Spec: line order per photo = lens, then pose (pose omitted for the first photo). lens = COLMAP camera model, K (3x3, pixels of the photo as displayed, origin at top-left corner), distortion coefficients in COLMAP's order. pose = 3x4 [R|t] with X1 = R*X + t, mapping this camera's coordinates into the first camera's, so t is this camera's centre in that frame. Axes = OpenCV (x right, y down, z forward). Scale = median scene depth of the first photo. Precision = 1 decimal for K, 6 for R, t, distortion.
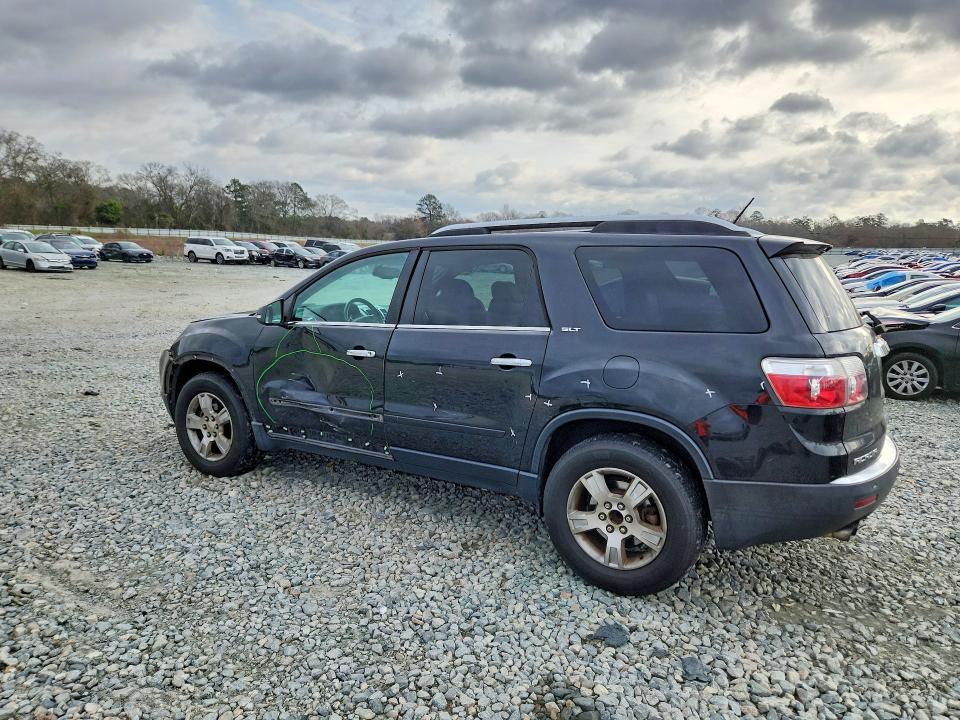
lens RADIAL K [[667.0, 0, 480.6], [0, 667.0, 361.8], [0, 0, 1]] dist [0.025398, -0.003634]
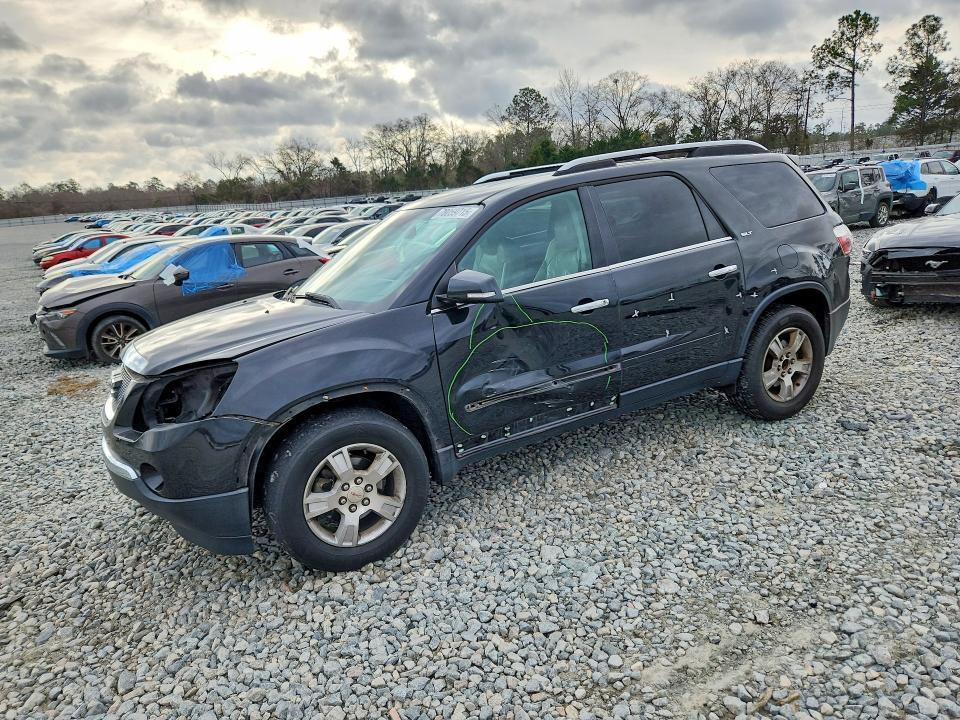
lens RADIAL K [[699.8, 0, 477.3], [0, 699.8, 362.7], [0, 0, 1]] dist [0.052322, -0.002401]
pose [[0.486868, -0.270406, 0.830566, -0.859915], [0.242146, 0.955390, 0.169102, -0.110945], [-0.839241, 0.118788, 0.530626, 0.509098]]
